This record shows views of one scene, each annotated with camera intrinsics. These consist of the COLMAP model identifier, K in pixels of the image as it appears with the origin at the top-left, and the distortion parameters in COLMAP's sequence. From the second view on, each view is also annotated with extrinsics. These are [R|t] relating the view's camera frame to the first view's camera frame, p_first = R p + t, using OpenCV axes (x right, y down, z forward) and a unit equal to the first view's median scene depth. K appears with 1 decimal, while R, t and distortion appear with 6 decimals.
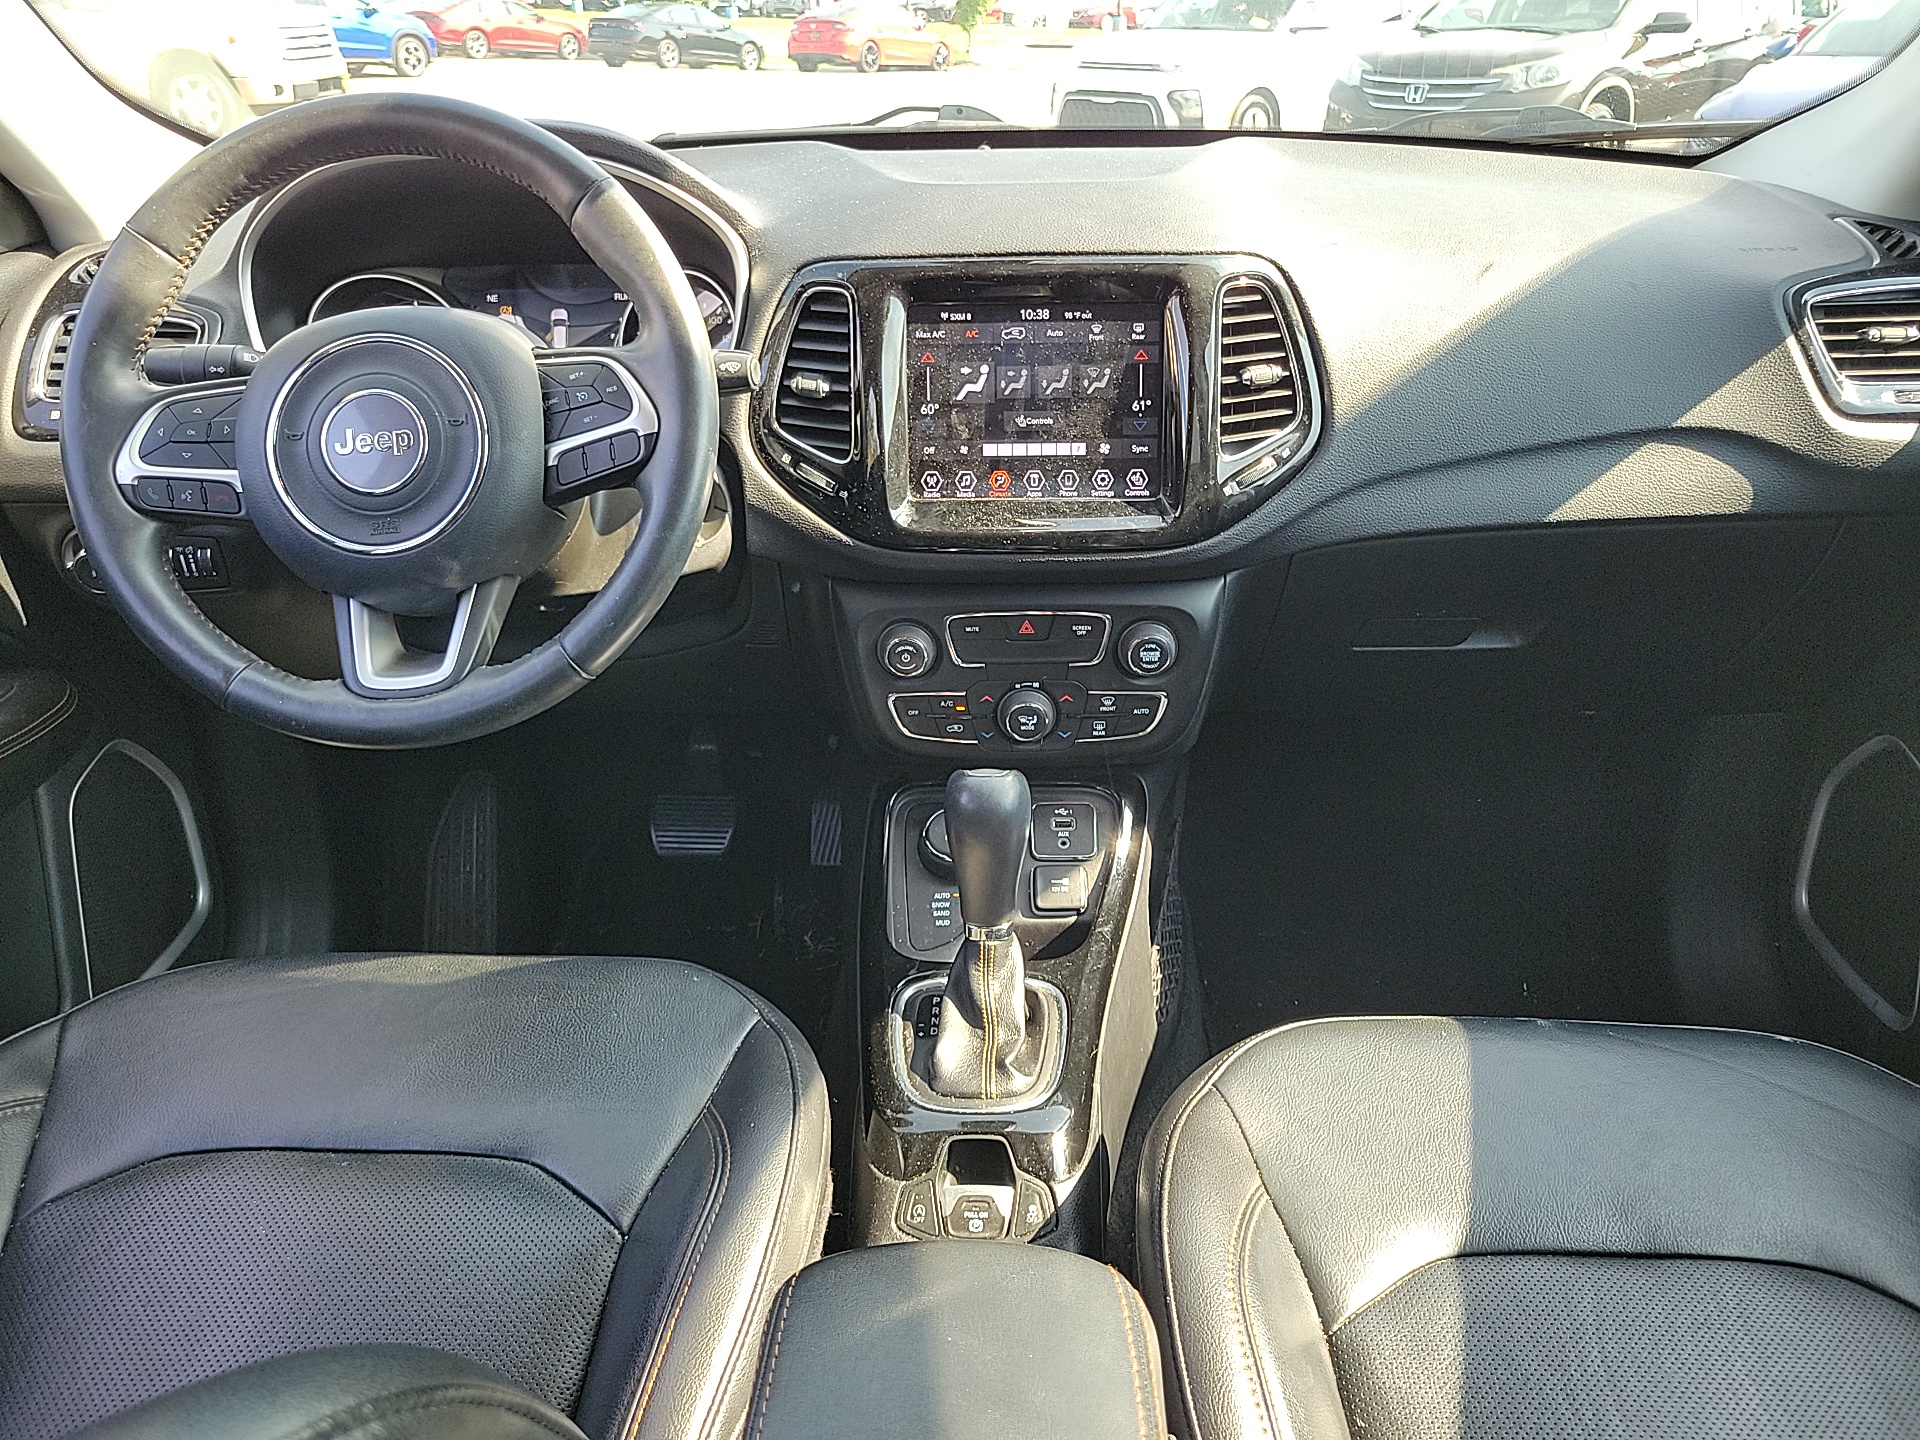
lens RADIAL K [[1452.6, 0, 978.9], [0, 1452.6, 715.2], [0, 0, 1]] dist [0.035040, -0.032206]
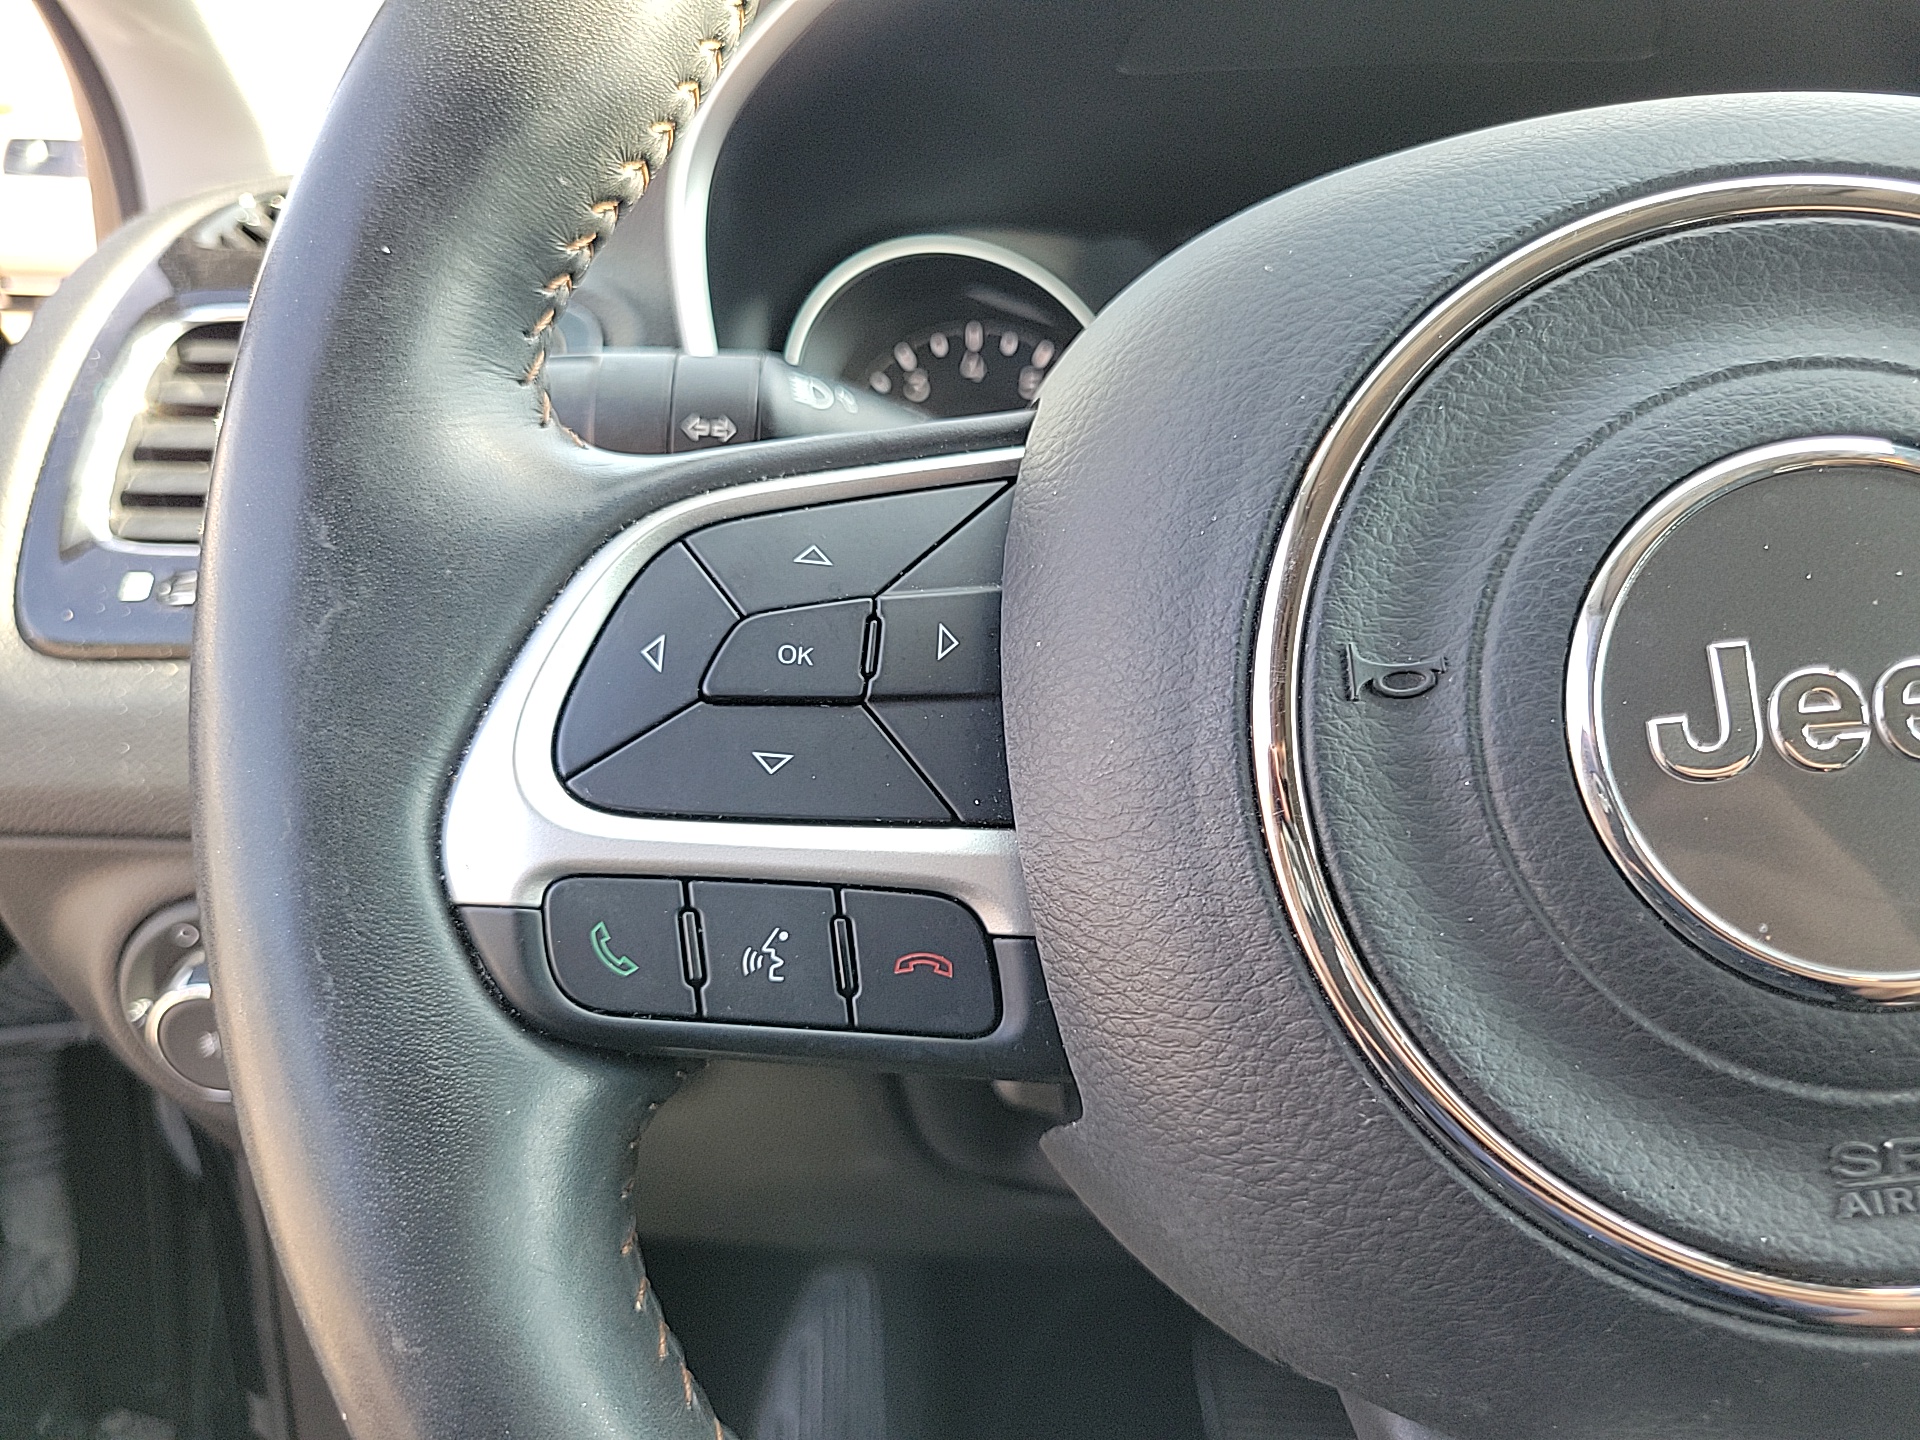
lens RADIAL K [[1452.6, 0, 951.8], [0, 1452.6, 701.8], [0, 0, 1]] dist [0.035040, -0.032206]
pose [[0.999680, 0.004319, -0.024942, -0.448615], [-0.007620, 0.990977, -0.133818, -0.139295], [0.024139, 0.133965, 0.990692, 0.696726]]
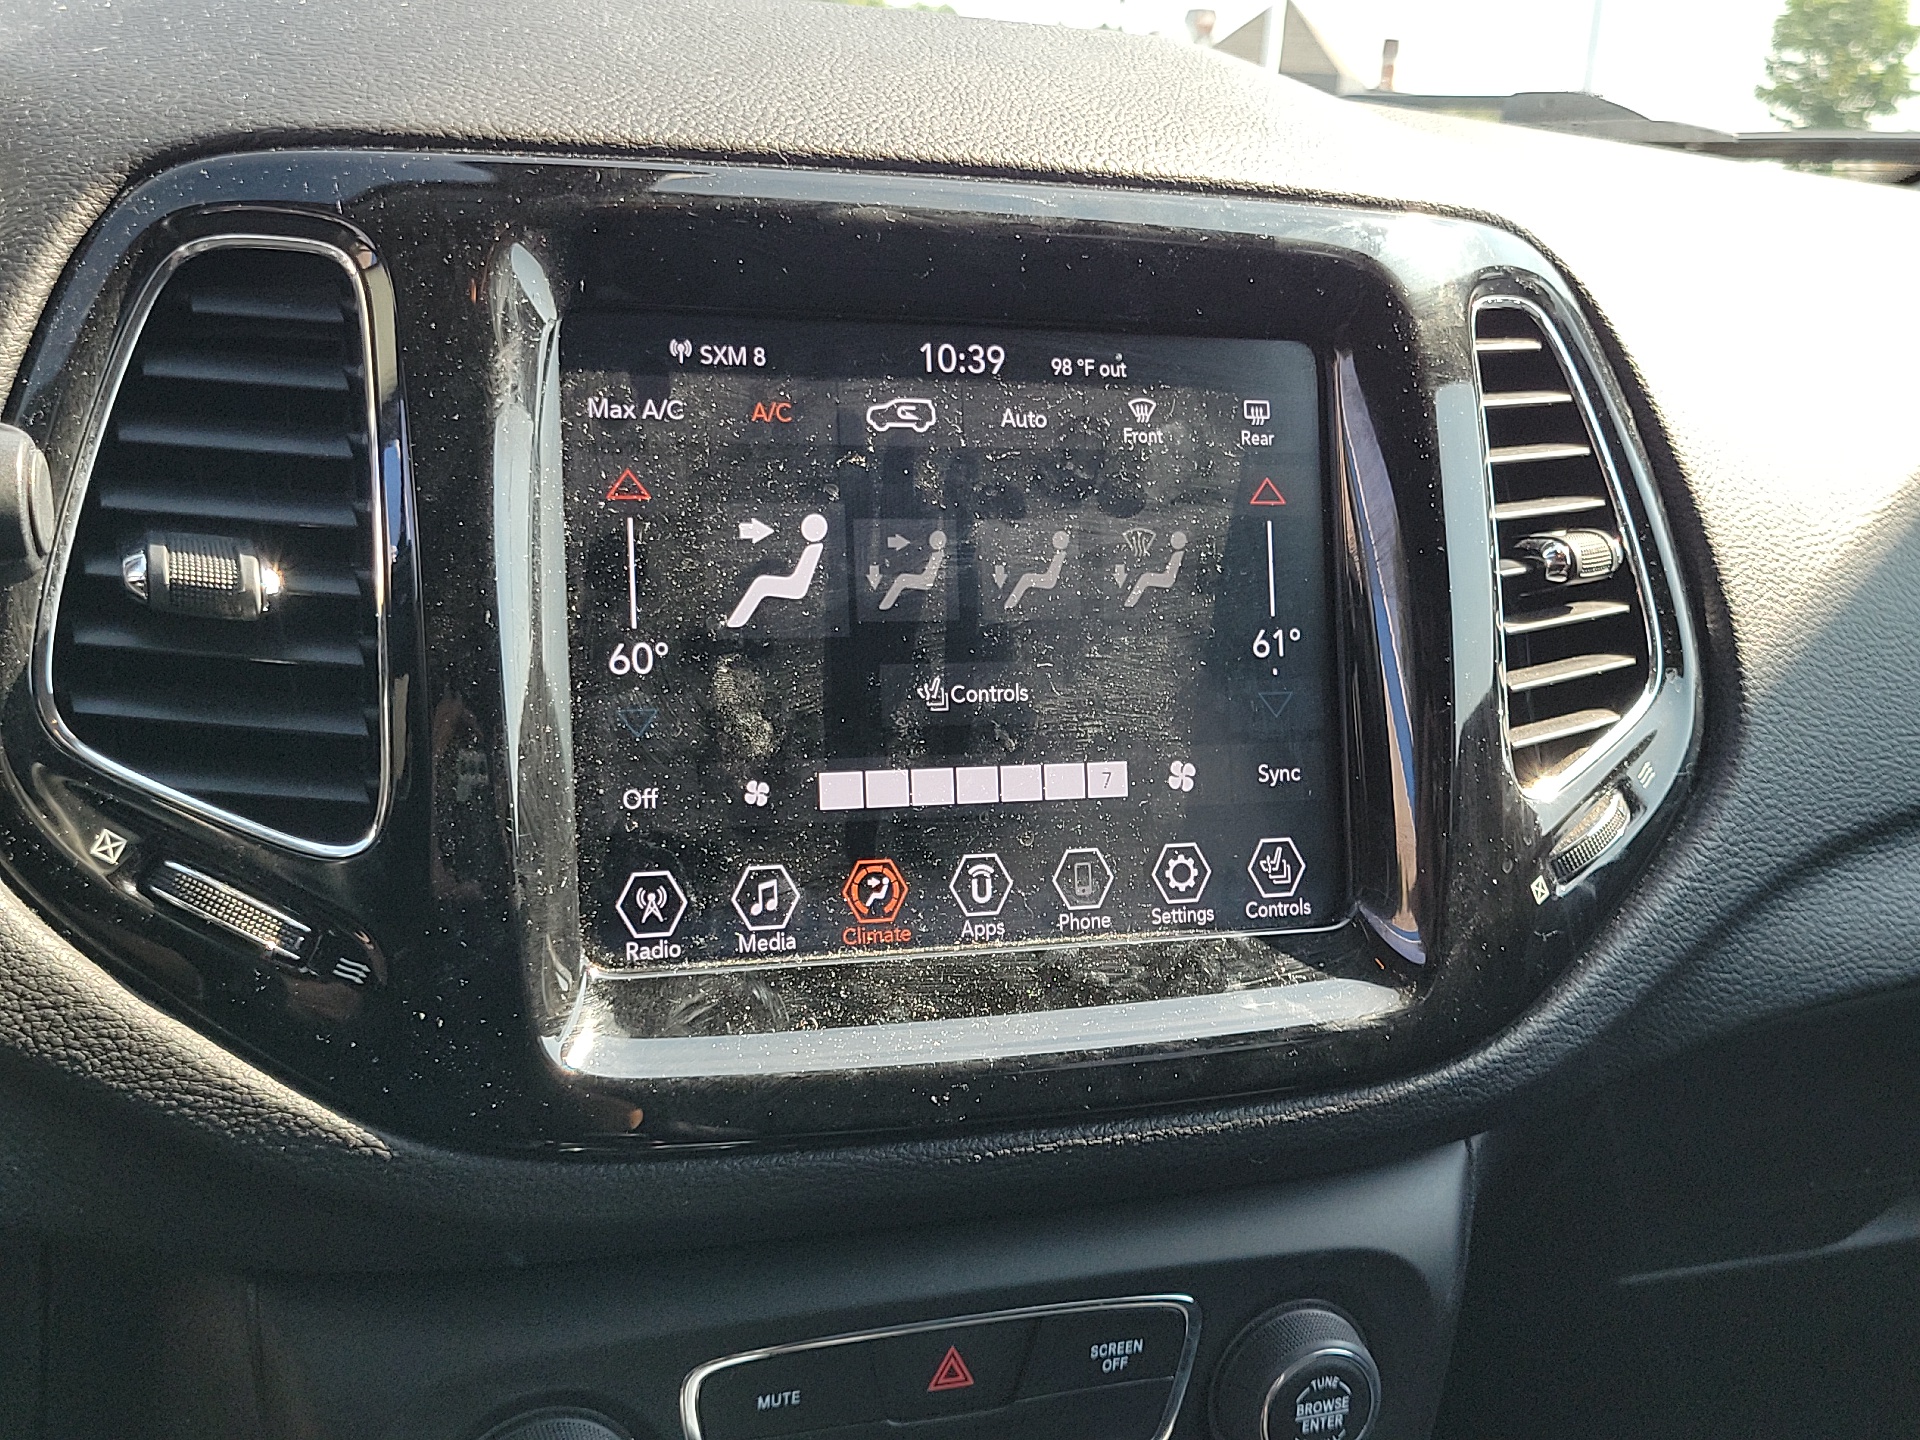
lens RADIAL K [[2326.5, 0, 957.8], [0, 2326.5, 754.8], [0, 0, 1]] dist [0.022172, 0.000000]
pose [[0.913295, -0.022620, 0.406670, -0.165644], [0.104533, 0.978031, -0.180358, -0.102356], [-0.393656, 0.207230, 0.895595, 0.569070]]
